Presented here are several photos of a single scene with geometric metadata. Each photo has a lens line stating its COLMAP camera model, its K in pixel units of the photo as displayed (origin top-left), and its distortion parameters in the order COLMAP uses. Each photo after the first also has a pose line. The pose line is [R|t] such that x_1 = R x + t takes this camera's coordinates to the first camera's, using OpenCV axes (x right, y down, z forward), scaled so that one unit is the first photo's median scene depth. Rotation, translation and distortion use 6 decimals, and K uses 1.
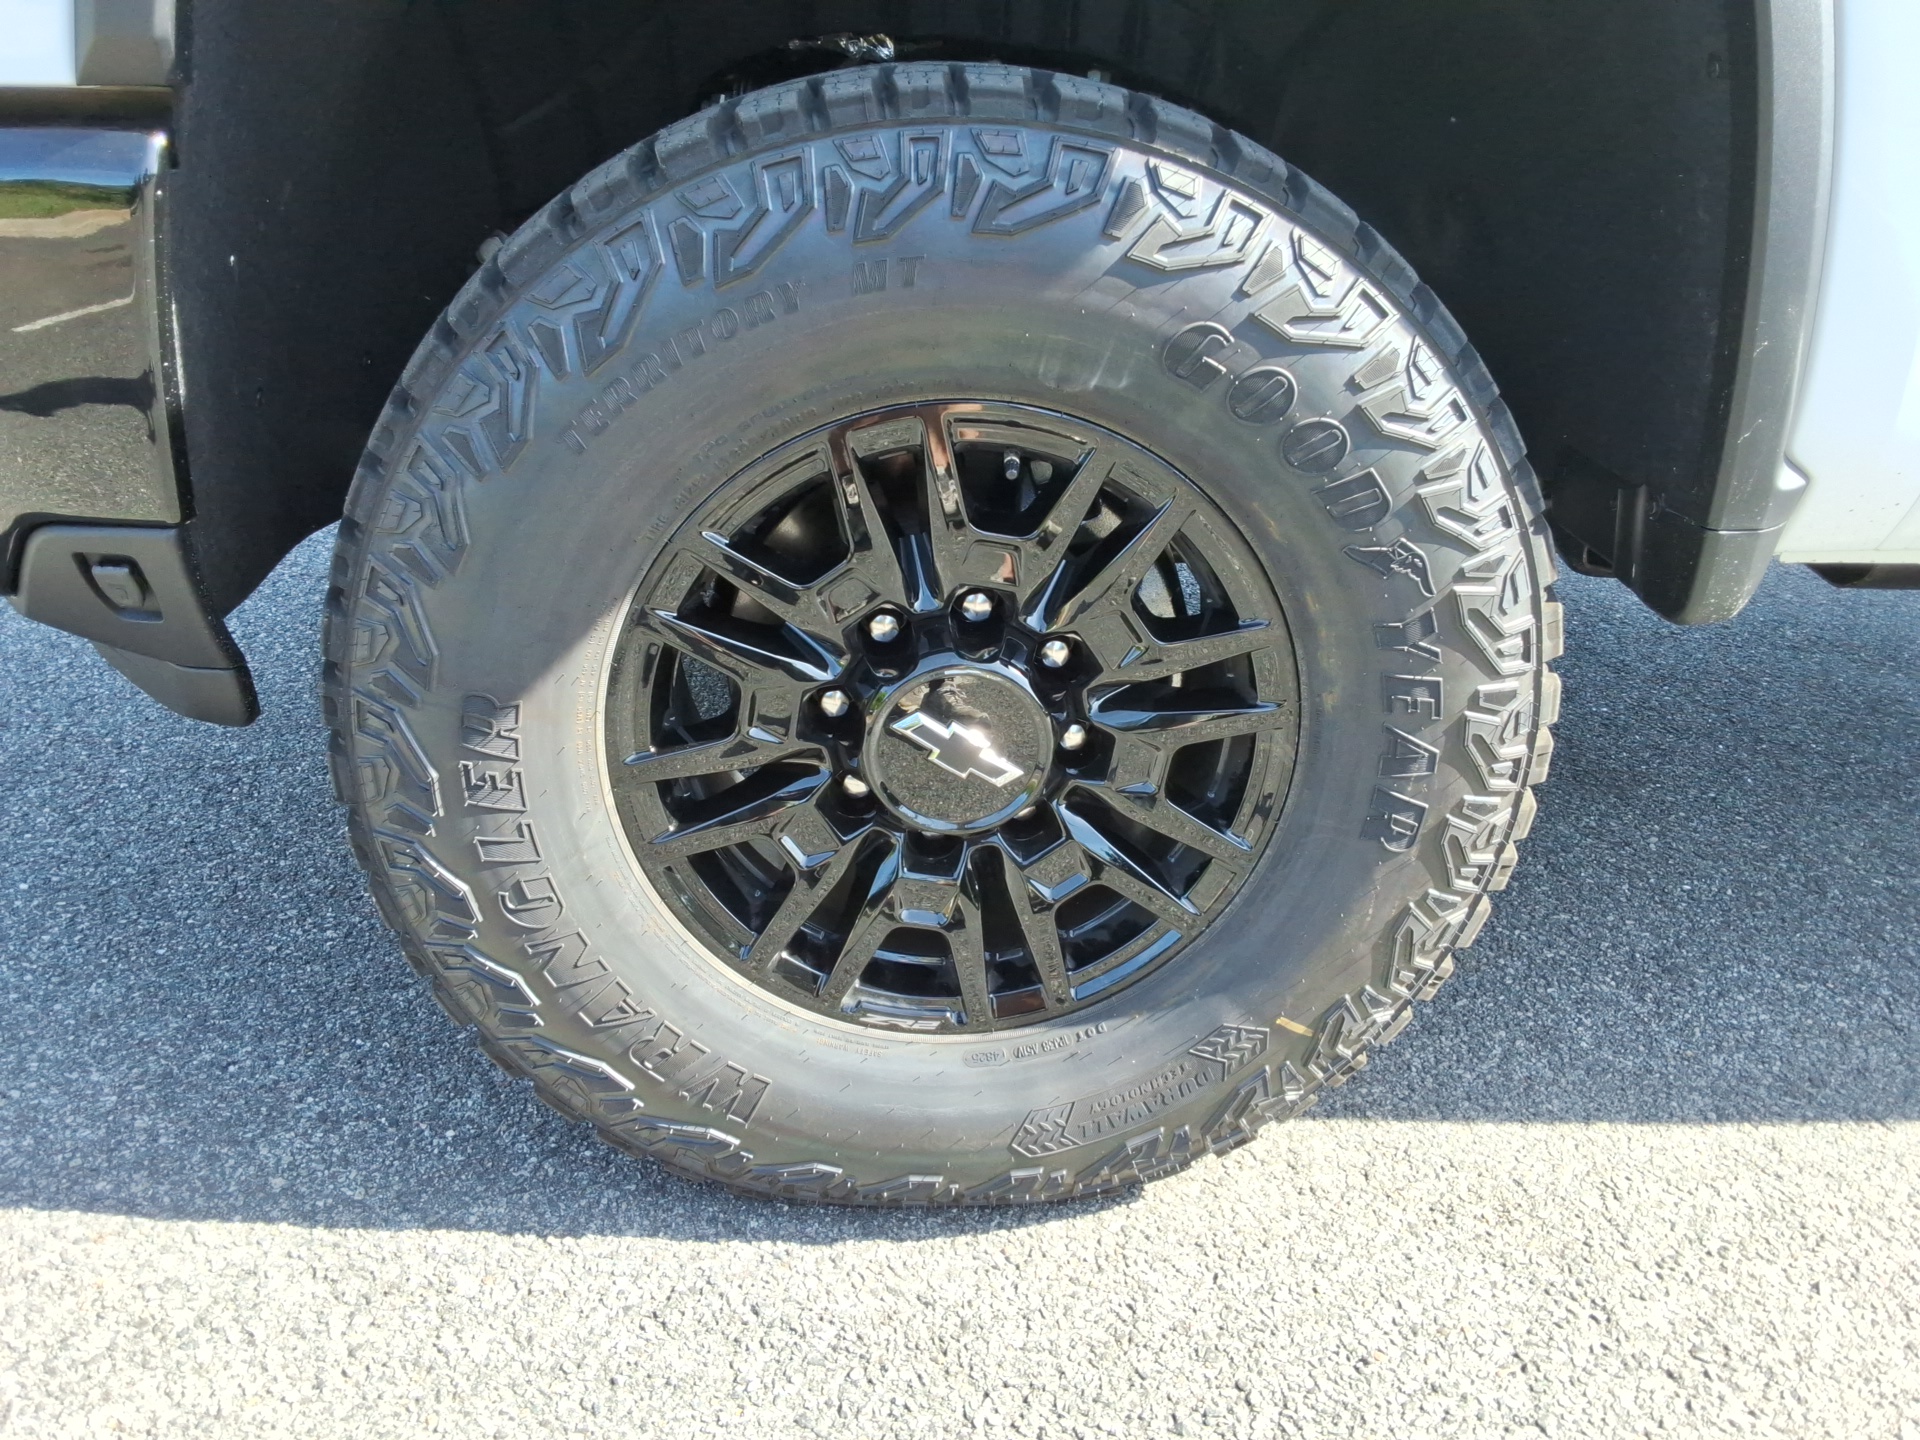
lens RADIAL K [[1580.7, 0, 965.9], [0, 1580.7, 709.4], [0, 0, 1]] dist [0.130010, -0.222673]
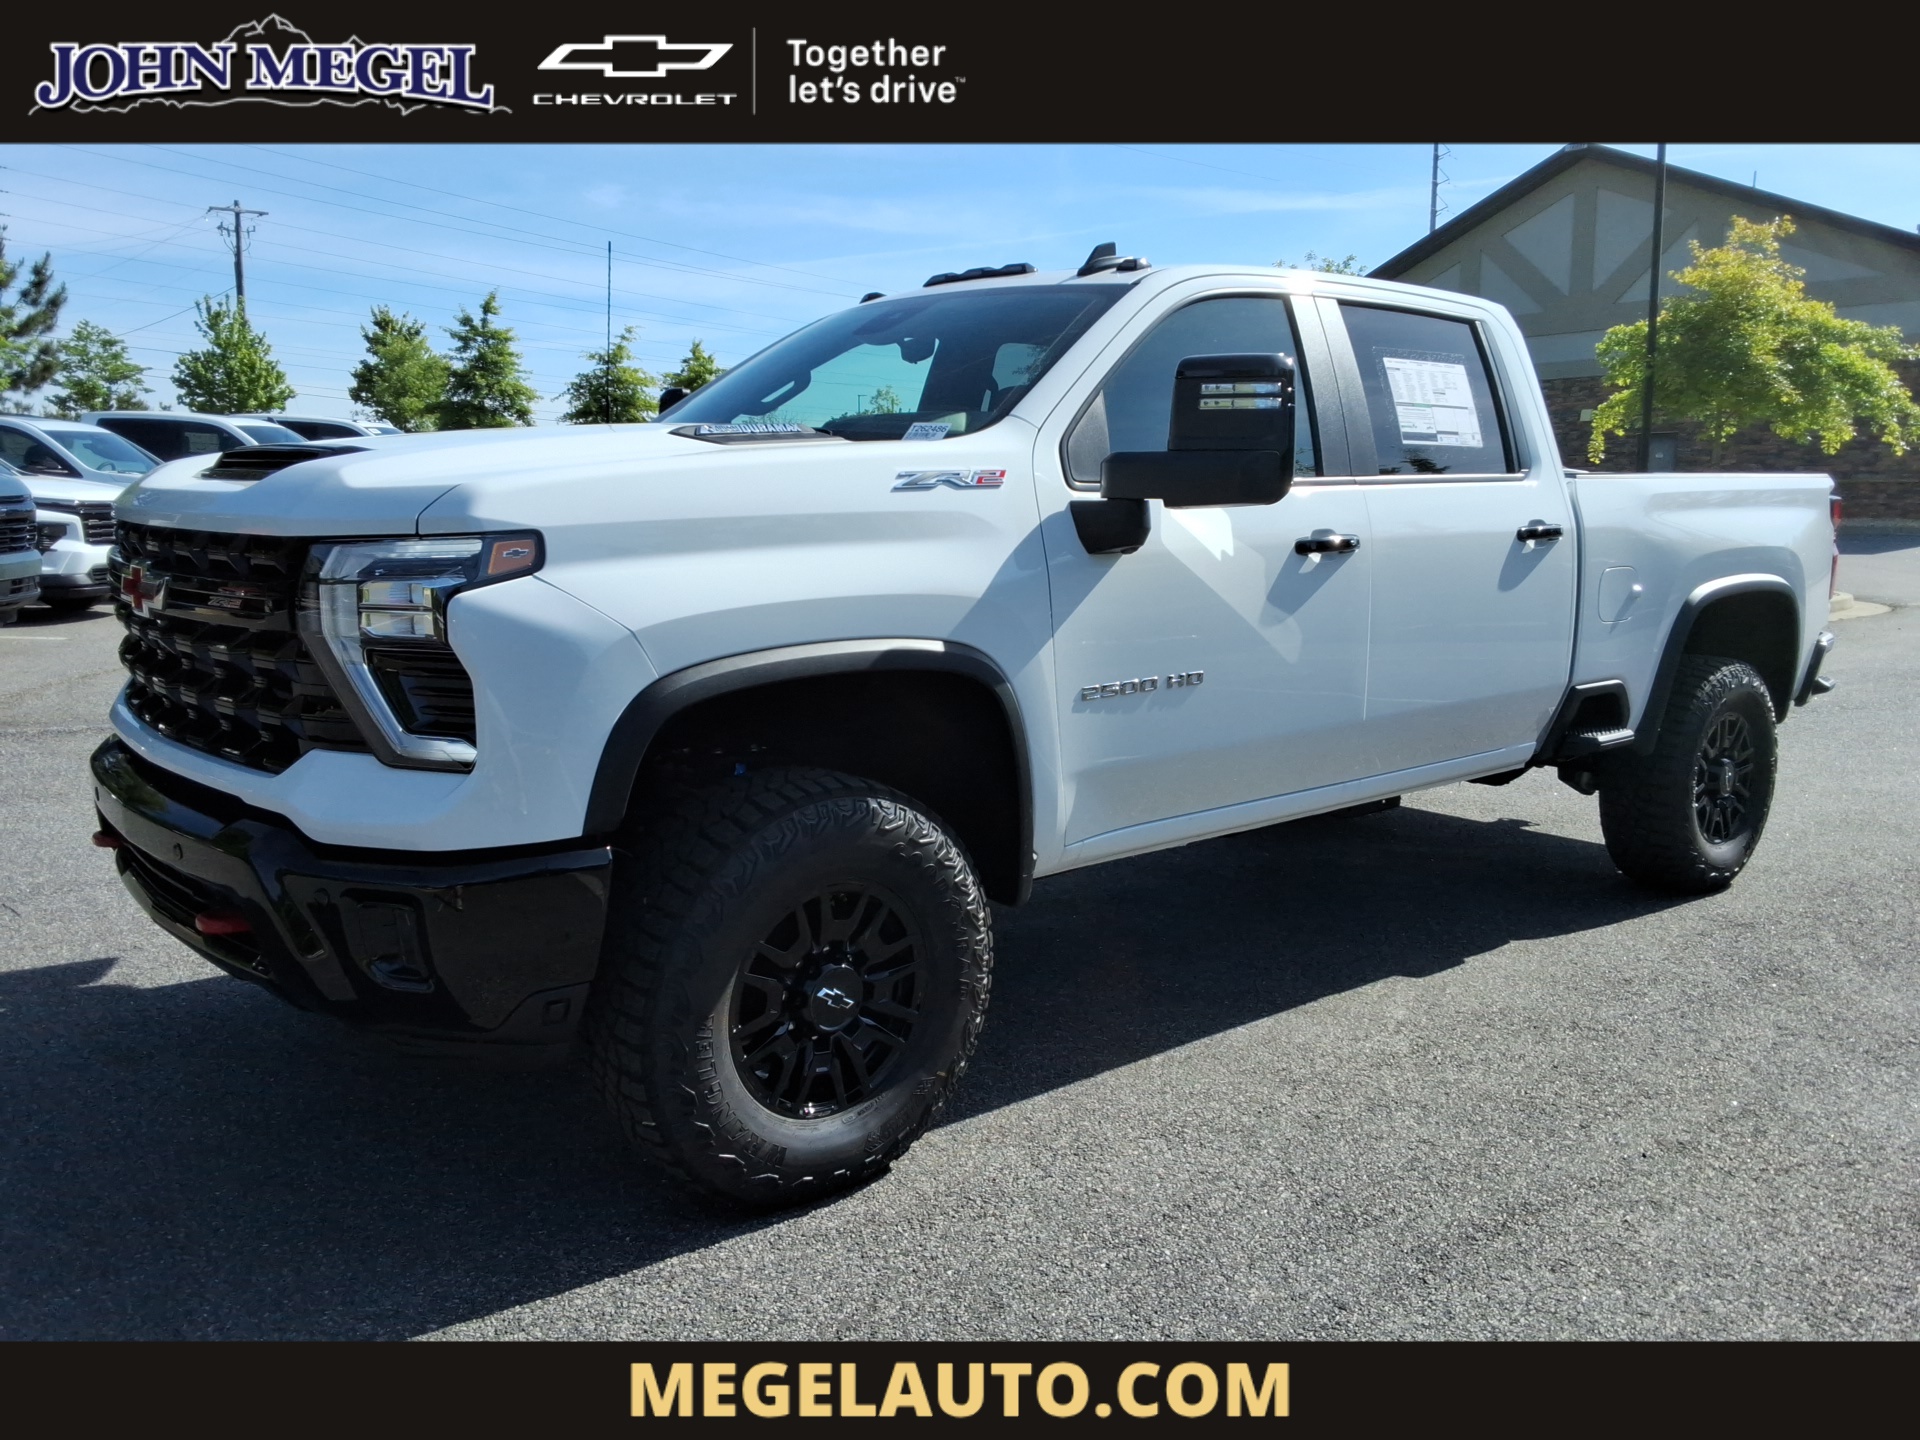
lens RADIAL K [[1540.4, 0, 970.6], [0, 1540.4, 672.7], [0, 0, 1]] dist [0.128839, -0.191545]
pose [[0.798635, -0.106960, 0.592234, -1.343385], [0.259503, 0.949096, -0.178533, 0.028364], [-0.542991, 0.296270, 0.785738, -1.441075]]
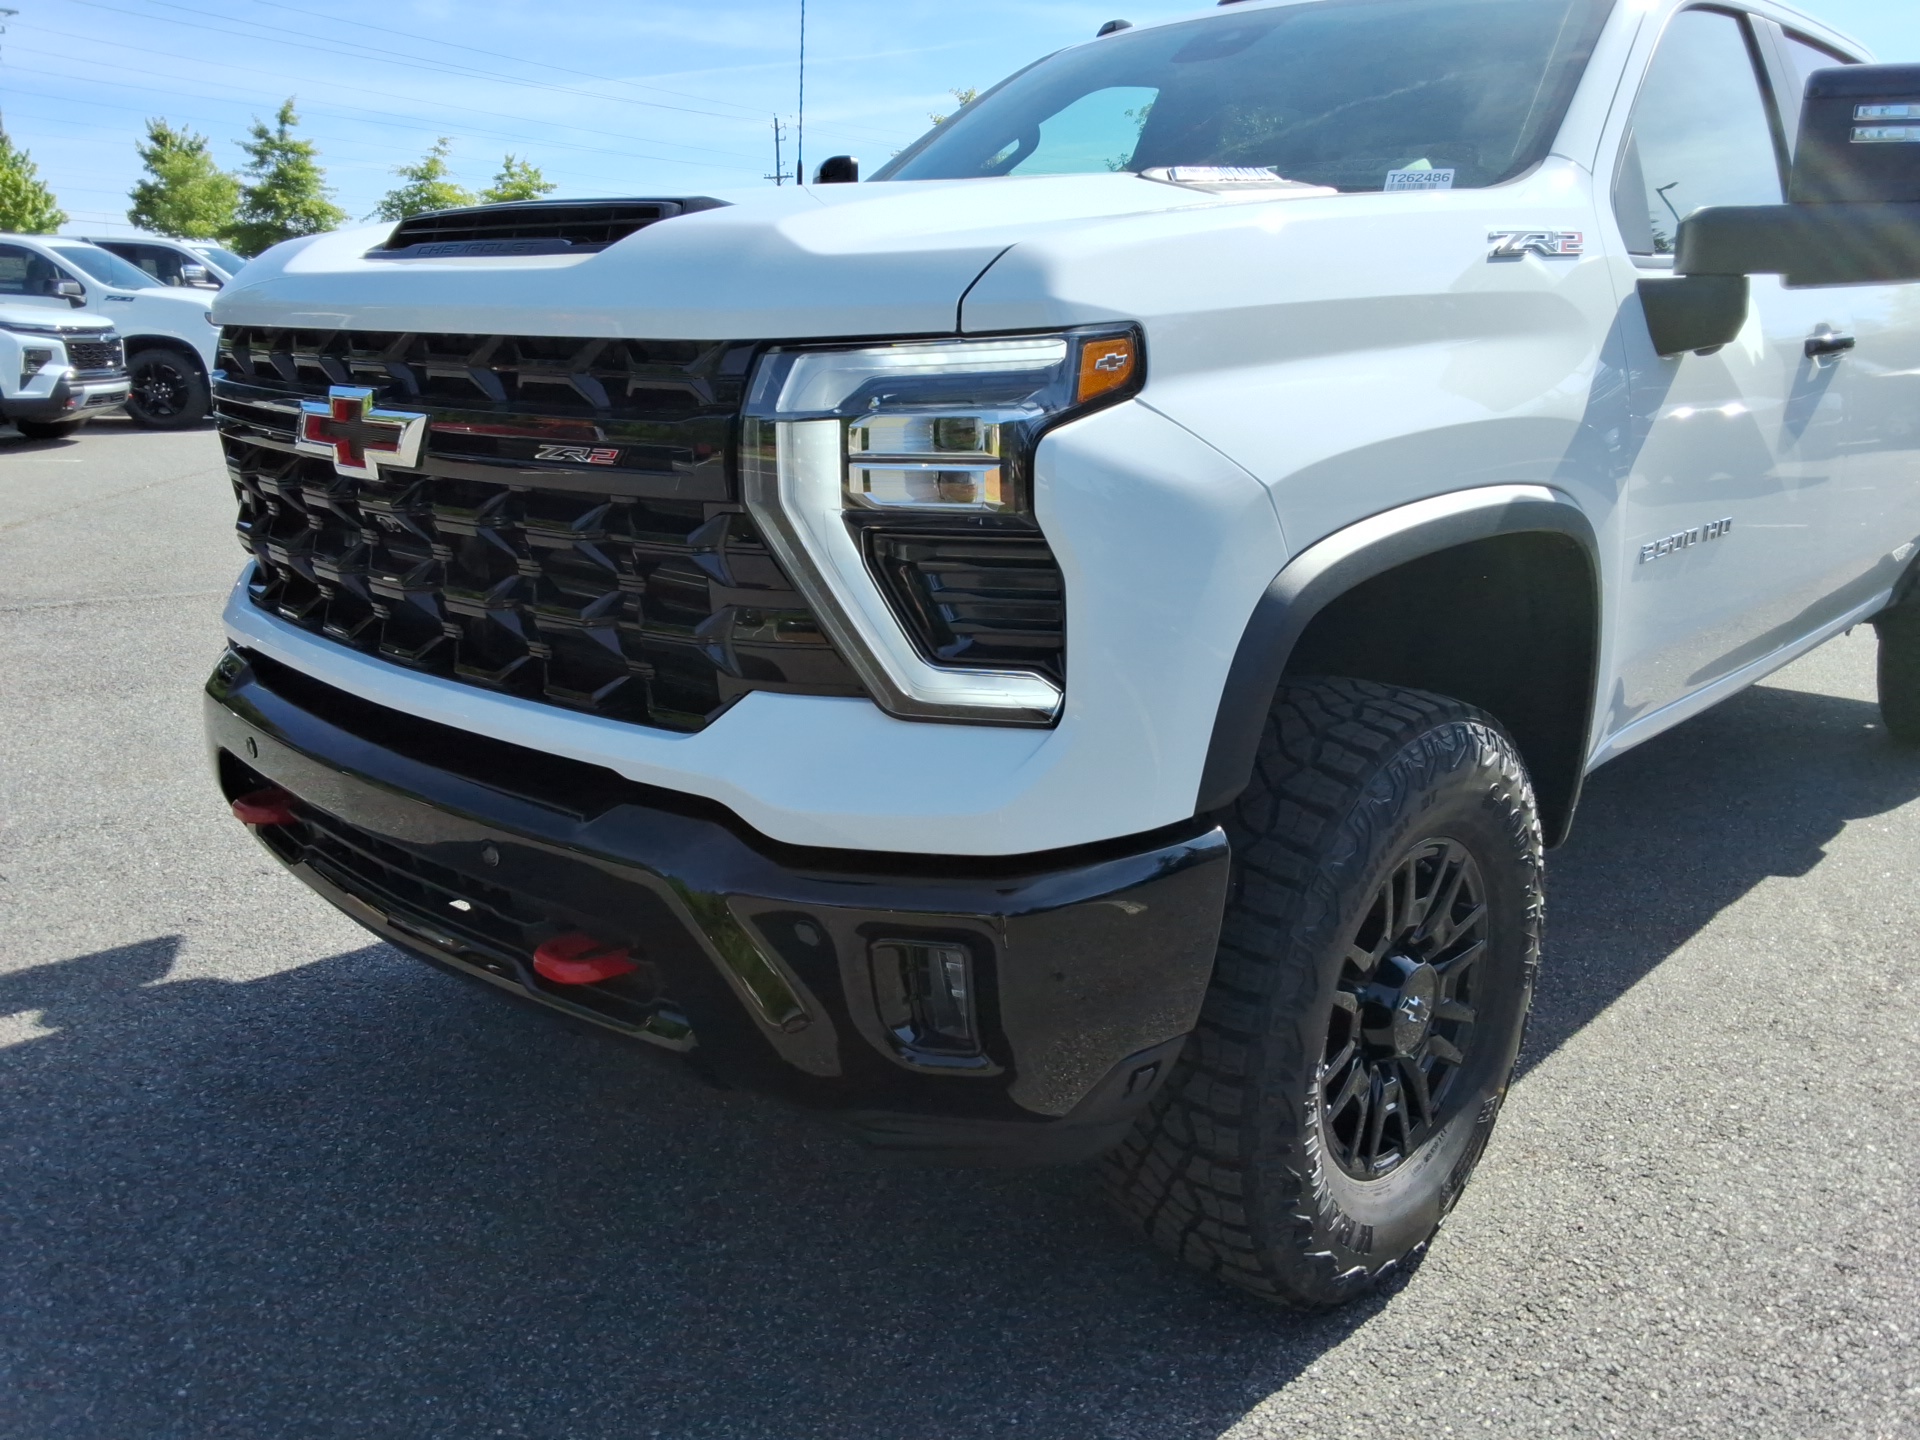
lens RADIAL K [[1560.5, 0, 960.6], [0, 1560.5, 656.0], [0, 0, 1]] dist [0.071277, -0.109565]
pose [[0.727337, -0.190131, 0.659417, -1.561996], [0.301466, 0.951705, -0.058111, -0.432130], [-0.616522, 0.241058, 0.749528, -0.225193]]
